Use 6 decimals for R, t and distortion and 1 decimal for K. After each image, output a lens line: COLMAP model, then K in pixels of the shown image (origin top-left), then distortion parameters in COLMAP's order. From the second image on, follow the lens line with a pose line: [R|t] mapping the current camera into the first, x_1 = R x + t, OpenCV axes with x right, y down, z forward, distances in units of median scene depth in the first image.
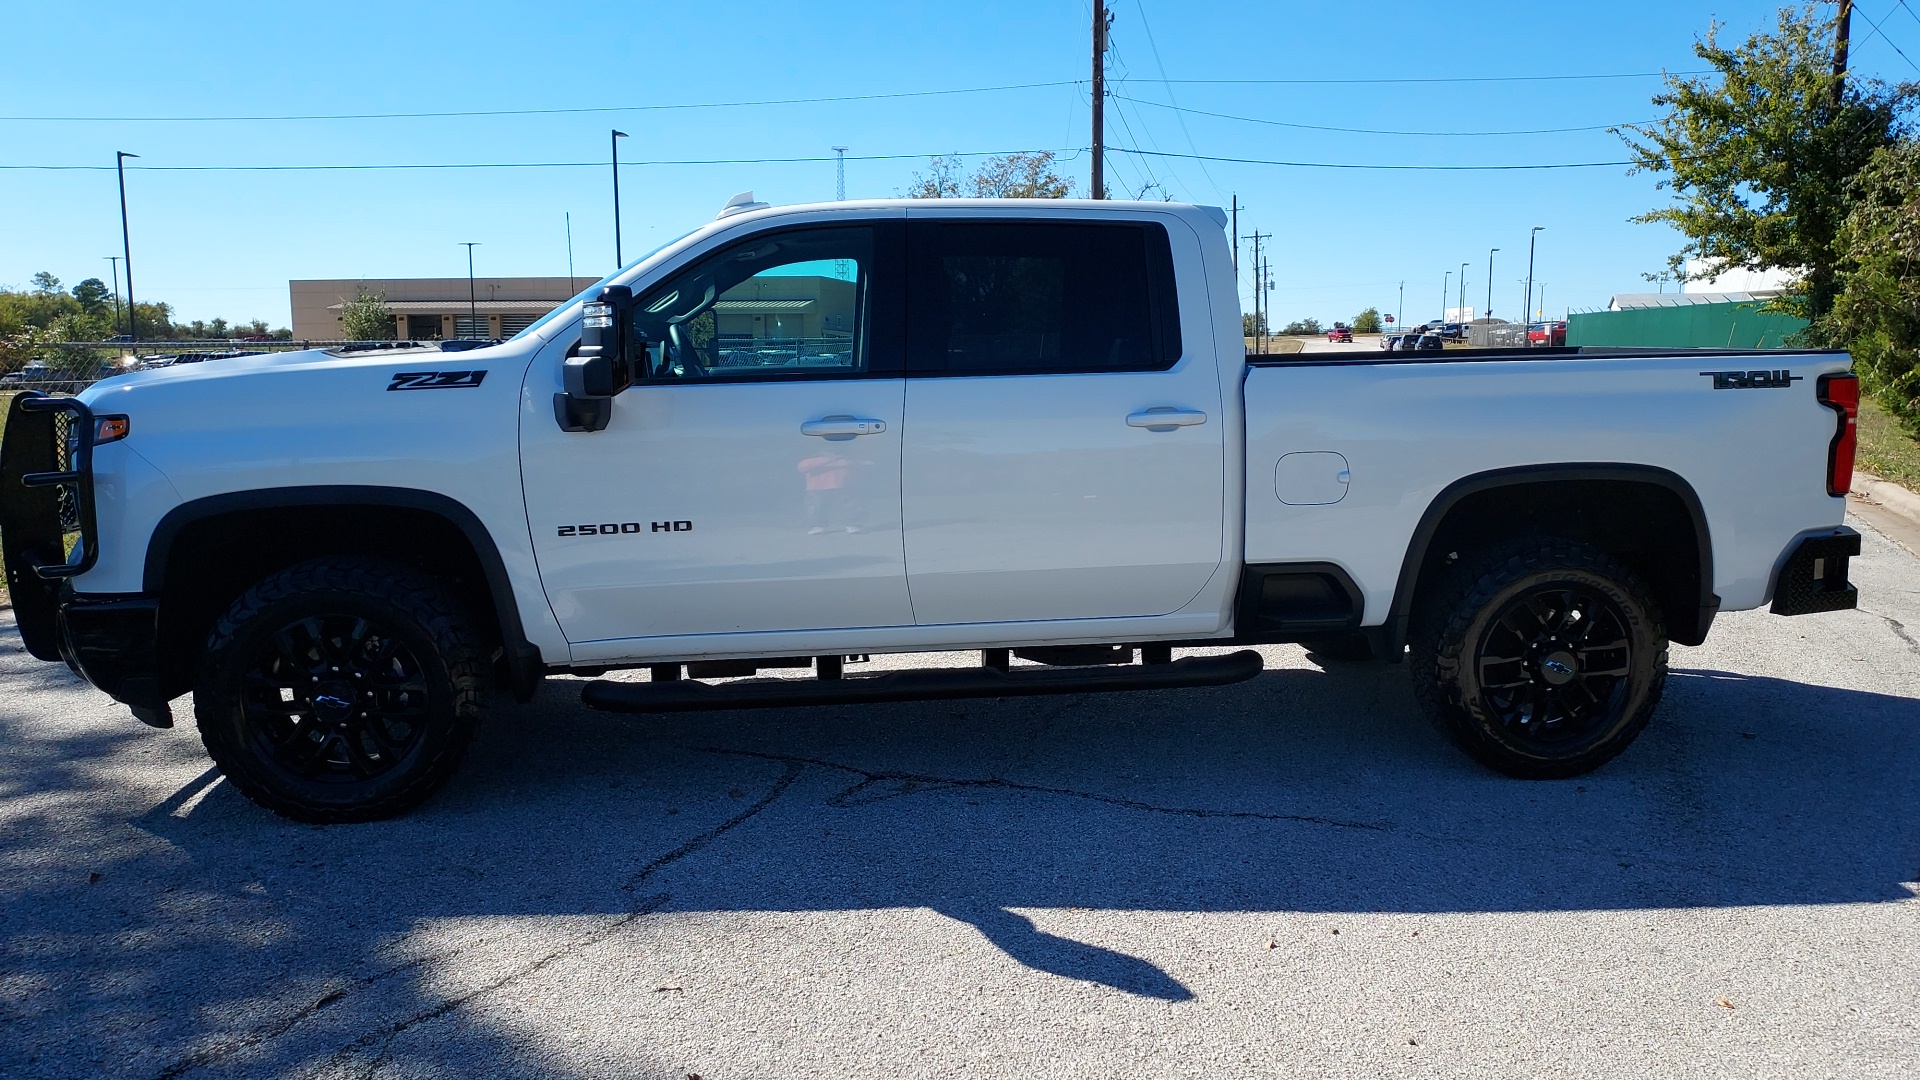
lens RADIAL K [[1378.6, 0, 960.0], [0, 1378.6, 540.0], [0, 0, 1]] dist [0.054357, -0.047298]
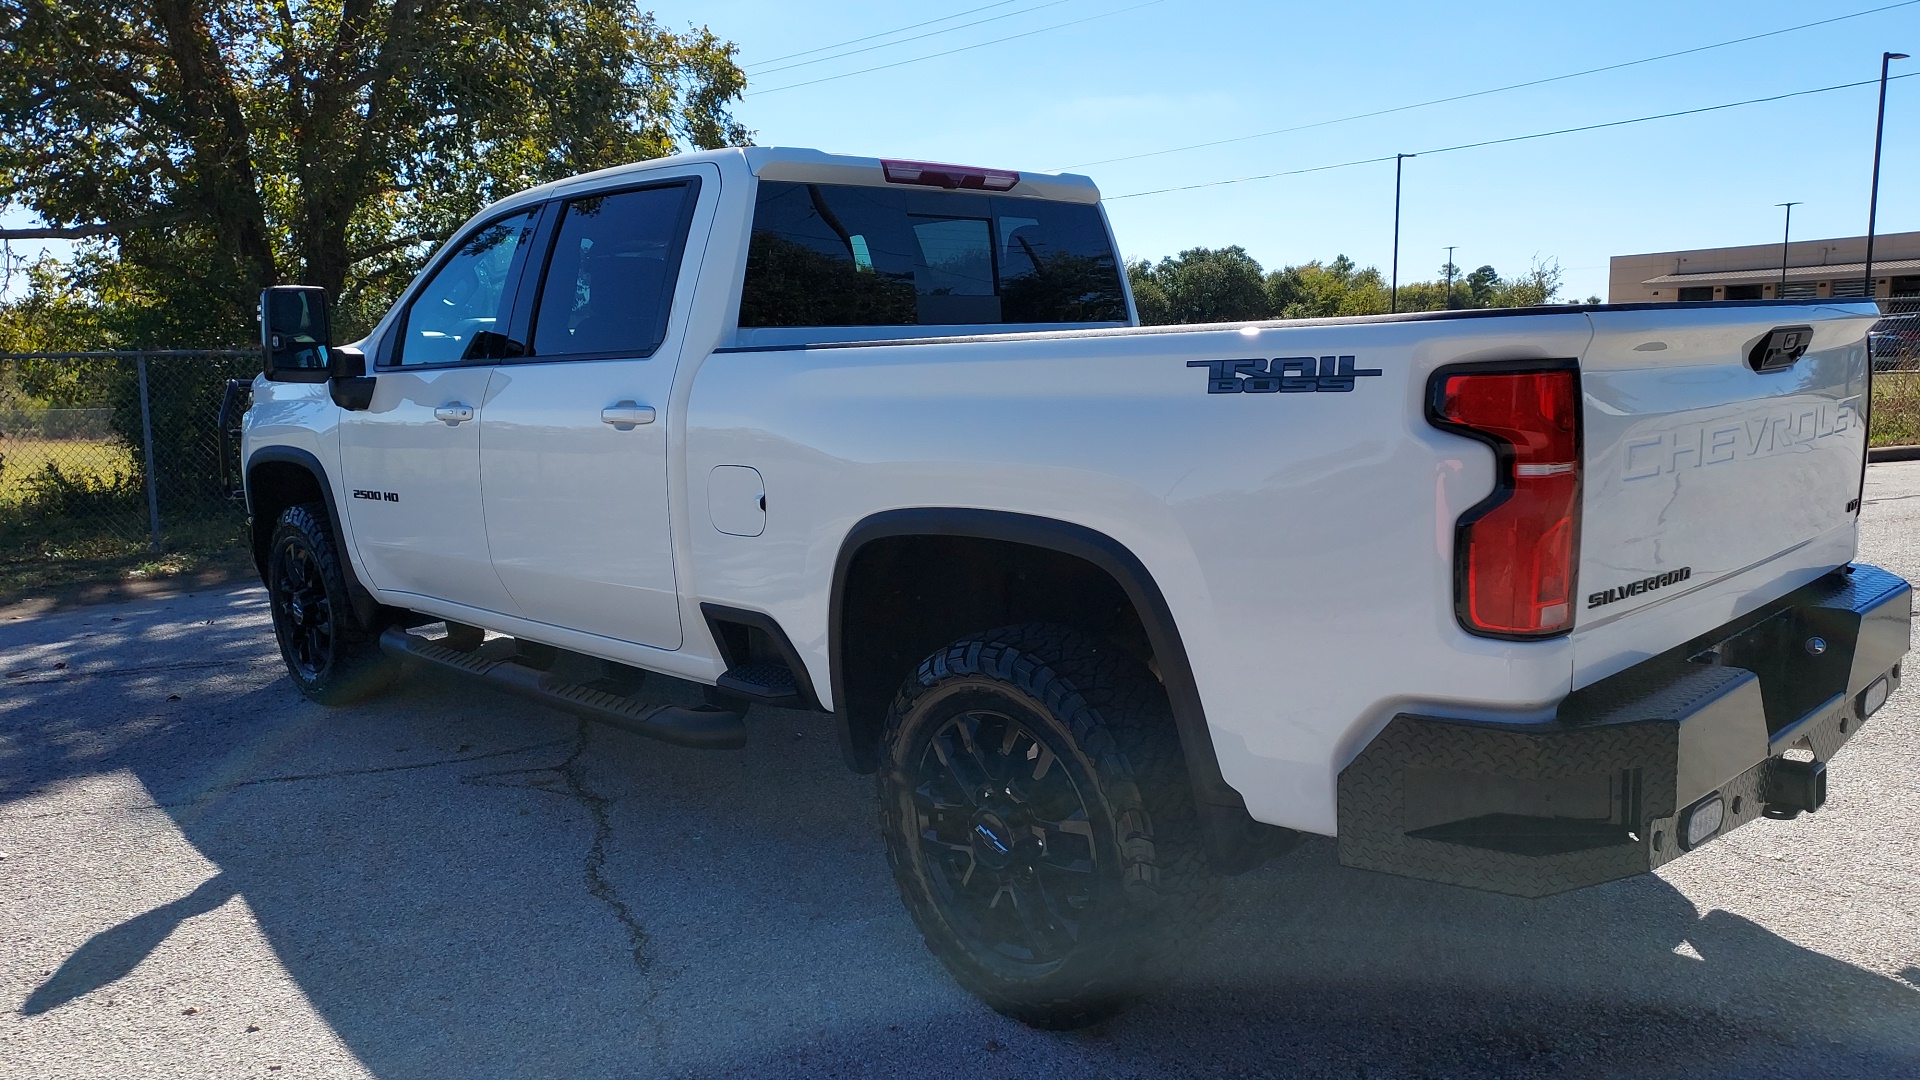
lens RADIAL K [[1378.6, 0, 960.0], [0, 1378.6, 540.0], [0, 0, 1]] dist [0.054357, -0.047298]
pose [[0.616980, 0.100877, -0.780487, 0.887196], [-0.088134, 0.994369, 0.058851, -0.075636], [0.782028, 0.032477, 0.622396, 0.607909]]
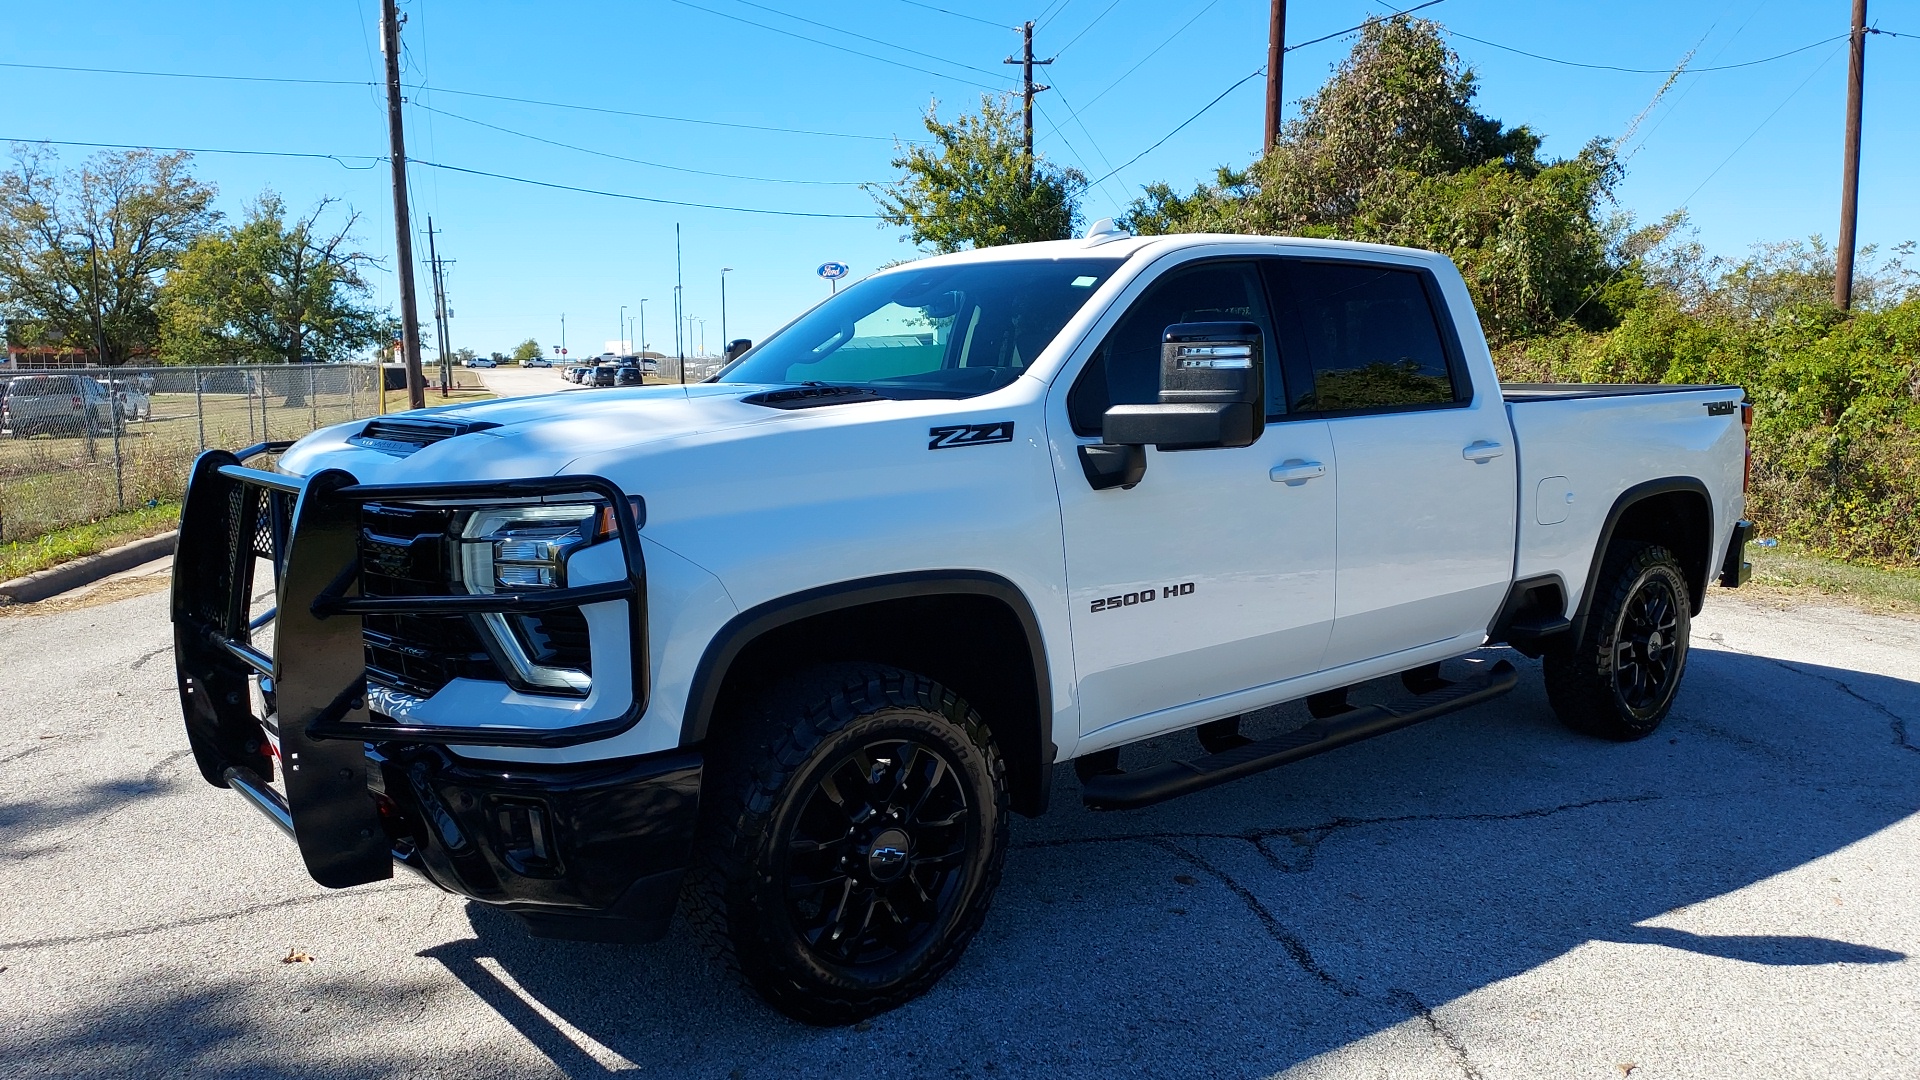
lens RADIAL K [[1395.1, 0, 980.6], [0, 1395.1, 522.4], [0, 0, 1]] dist [0.061382, -0.045694]
pose [[0.828828, -0.058380, 0.556450, -0.750567], [0.078467, 0.996841, -0.012292, -0.048351], [-0.553974, 0.053851, 0.830790, 0.292673]]
